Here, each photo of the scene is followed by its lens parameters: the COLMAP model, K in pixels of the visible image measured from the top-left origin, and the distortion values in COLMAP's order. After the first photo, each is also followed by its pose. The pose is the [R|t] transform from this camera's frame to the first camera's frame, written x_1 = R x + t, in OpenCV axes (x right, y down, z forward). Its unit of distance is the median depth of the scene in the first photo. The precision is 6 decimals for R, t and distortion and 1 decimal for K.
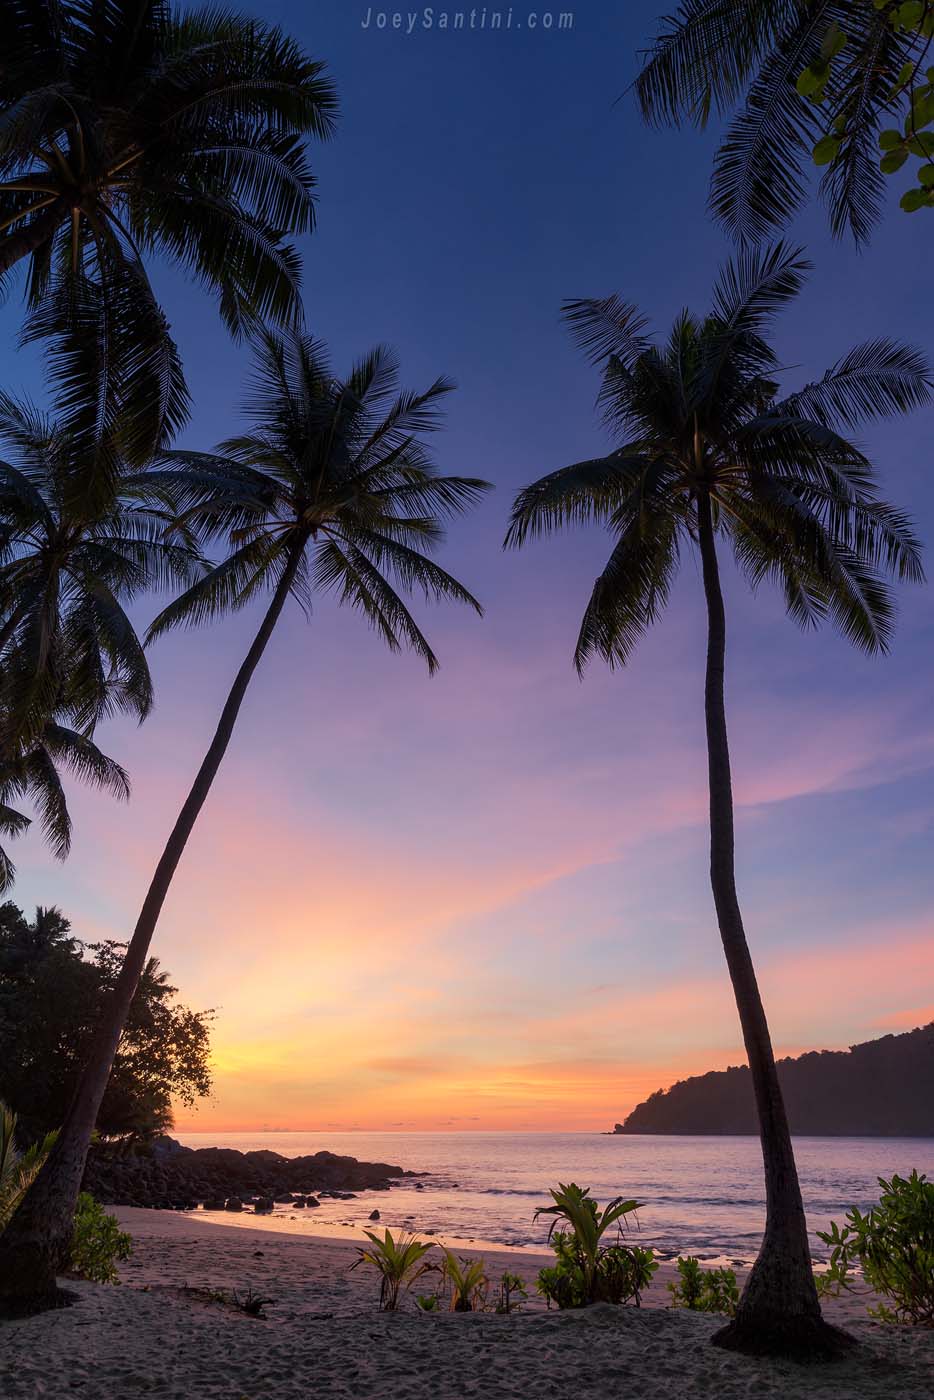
lens RADIAL K [[796.3, 0, 467.0], [0, 796.3, 700.0], [0, 0, 1]] dist [0.025677, -0.010426]
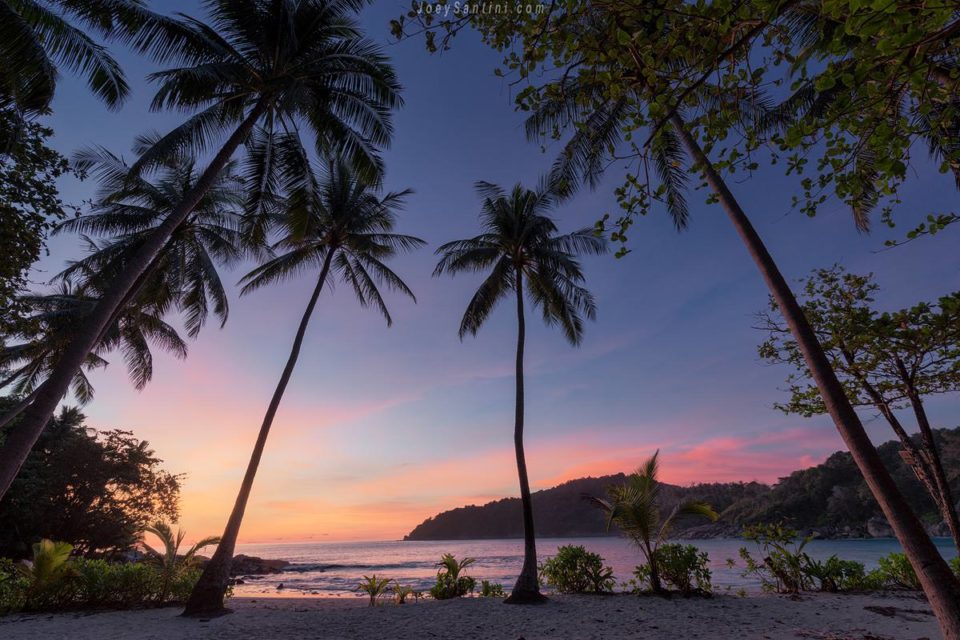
lens RADIAL K [[432.5, 0, 480.0], [0, 432.5, 320.0], [0, 0, 1]] dist [0.013528, 0.000466]
pose [[0.947194, 0.128614, 0.293739, -0.148610], [-0.135857, 0.990719, 0.004296, -0.084472], [-0.290460, -0.043975, 0.955876, -0.173085]]
